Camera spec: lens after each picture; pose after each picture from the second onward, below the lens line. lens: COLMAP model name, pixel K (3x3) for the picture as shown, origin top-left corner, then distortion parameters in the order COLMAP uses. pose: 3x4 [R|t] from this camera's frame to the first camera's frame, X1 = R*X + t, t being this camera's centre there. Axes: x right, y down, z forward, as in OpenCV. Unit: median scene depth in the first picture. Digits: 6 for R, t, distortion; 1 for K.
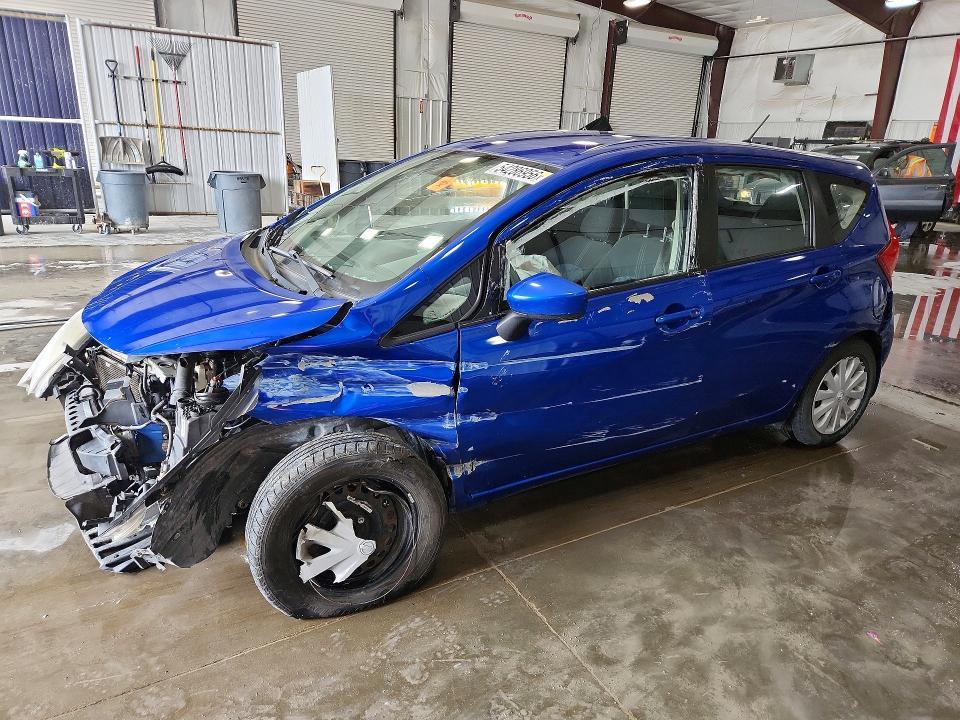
lens RADIAL K [[639.1, 0, 485.7], [0, 639.1, 358.2], [0, 0, 1]] dist [0.020467, -0.010965]
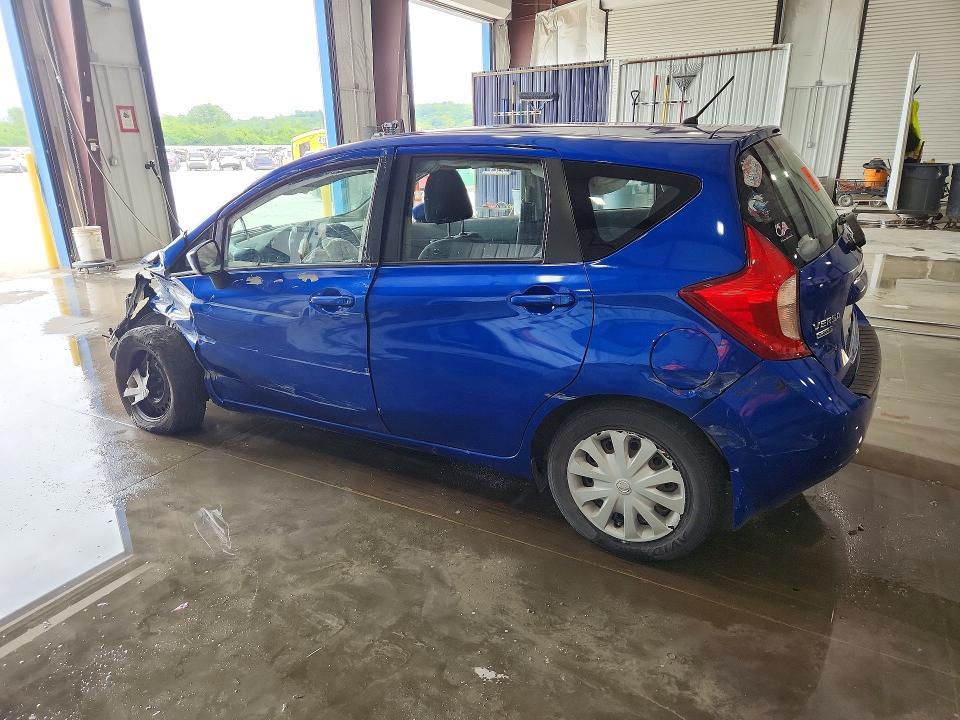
lens RADIAL K [[639.1, 0, 485.5], [0, 639.1, 365.9], [0, 0, 1]] dist [0.020467, -0.010965]
pose [[0.517679, 0.225512, -0.825320, 1.310717], [-0.236001, 0.964852, 0.115608, -0.141850], [0.822382, 0.134929, 0.552704, 0.629040]]
